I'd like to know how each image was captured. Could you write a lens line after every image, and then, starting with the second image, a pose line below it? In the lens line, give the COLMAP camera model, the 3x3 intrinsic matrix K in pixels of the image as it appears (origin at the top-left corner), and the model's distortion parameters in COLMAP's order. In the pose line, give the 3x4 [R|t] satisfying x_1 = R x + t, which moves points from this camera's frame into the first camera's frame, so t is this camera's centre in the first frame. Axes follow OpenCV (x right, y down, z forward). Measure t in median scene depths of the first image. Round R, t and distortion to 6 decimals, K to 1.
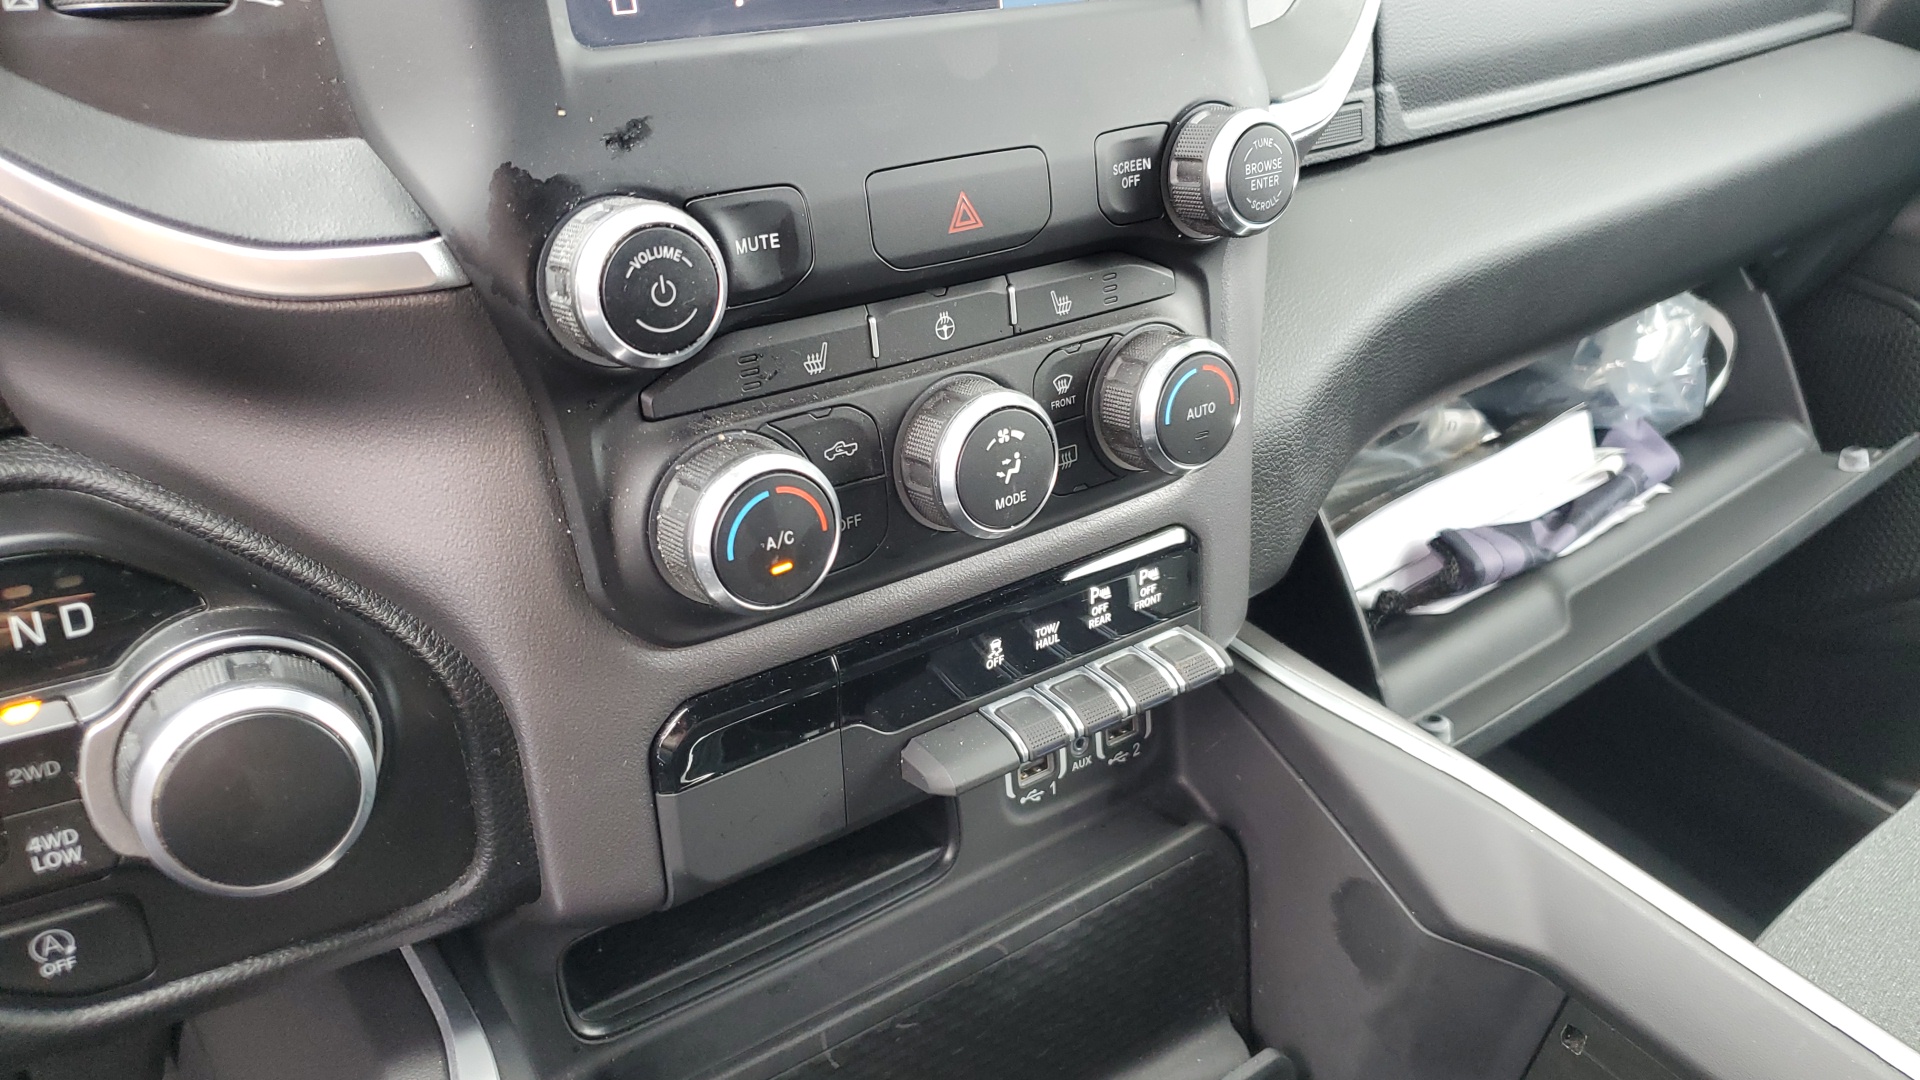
lens RADIAL K [[1476.4, 0, 960.2], [0, 1476.4, 537.4], [0, 0, 1]] dist [-0.000855, 0.004594]
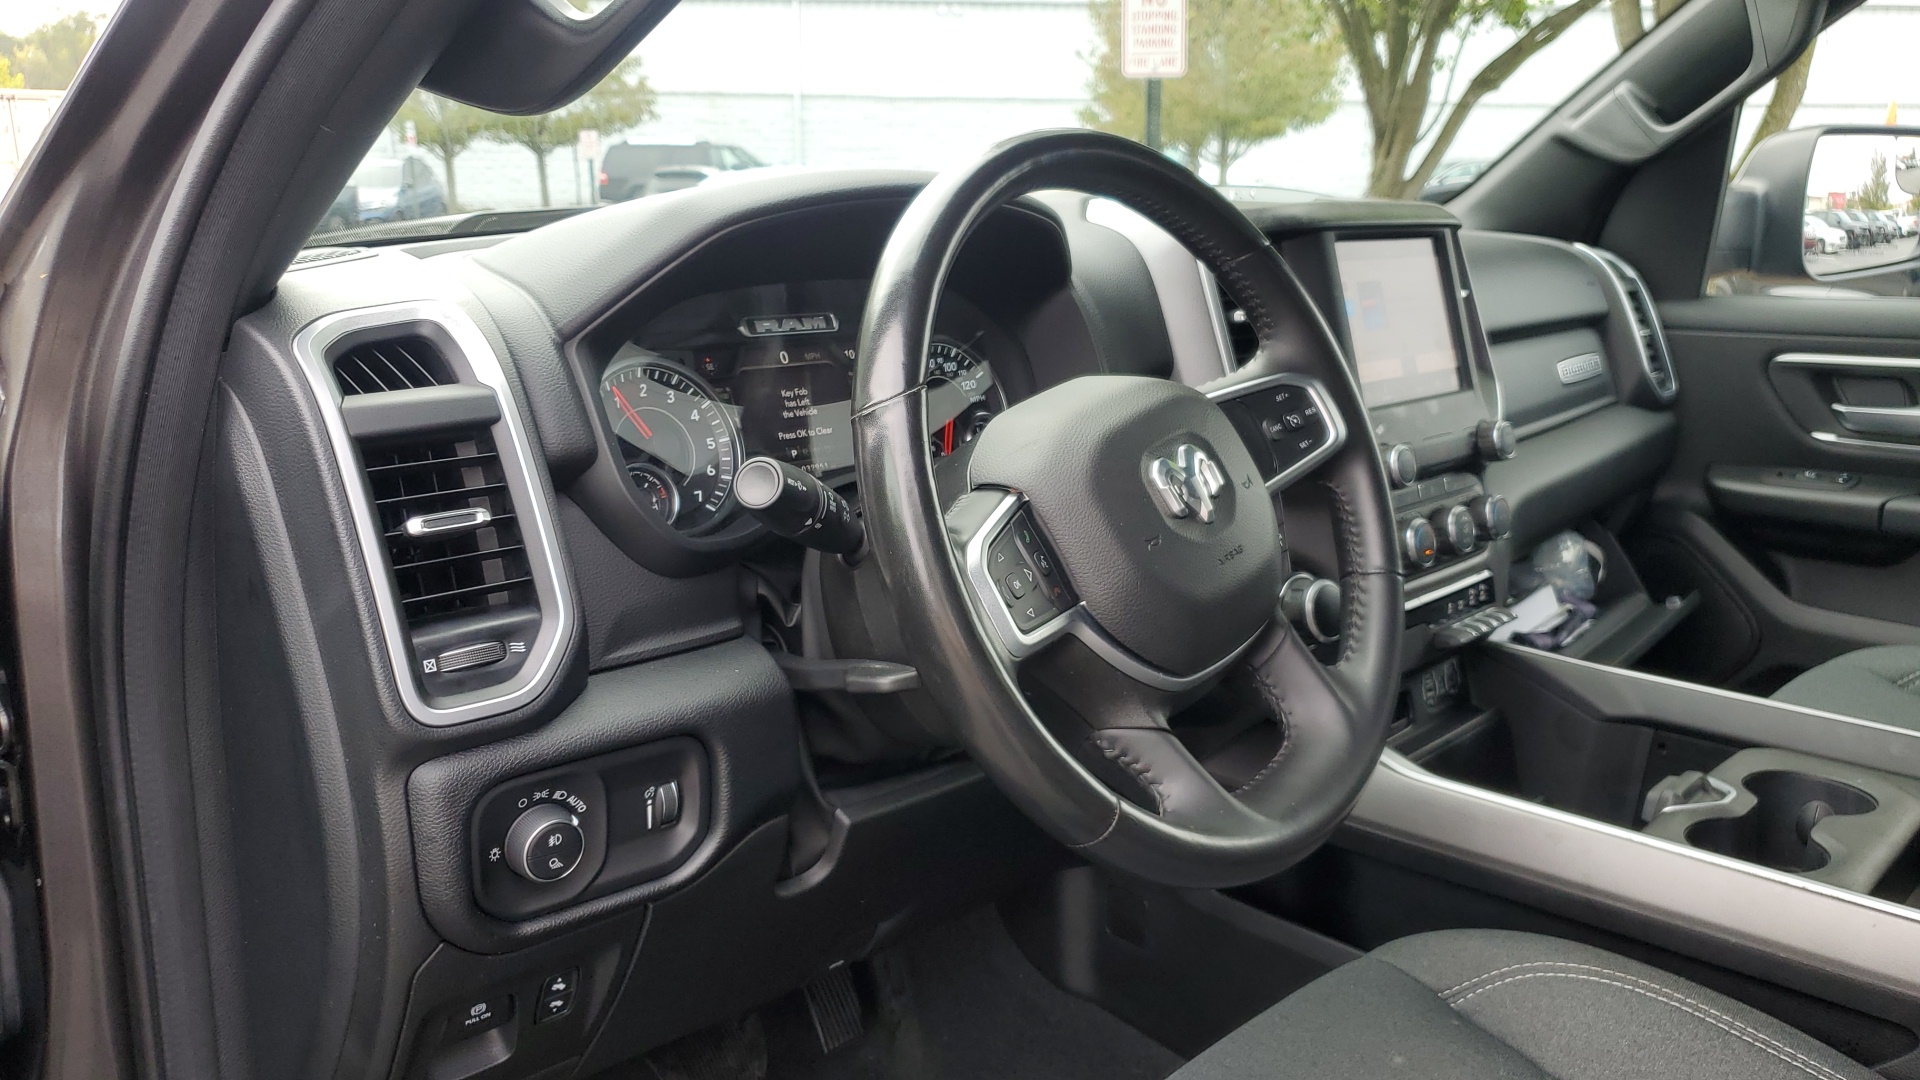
lens RADIAL K [[1476.4, 0, 961.5], [0, 1476.4, 544.1], [0, 0, 1]] dist [-0.000855, 0.004594]
pose [[0.982162, -0.080253, 0.170050, -0.716967], [0.128072, 0.947658, -0.292475, 0.351749], [-0.137677, 0.309037, 0.941032, -0.826828]]
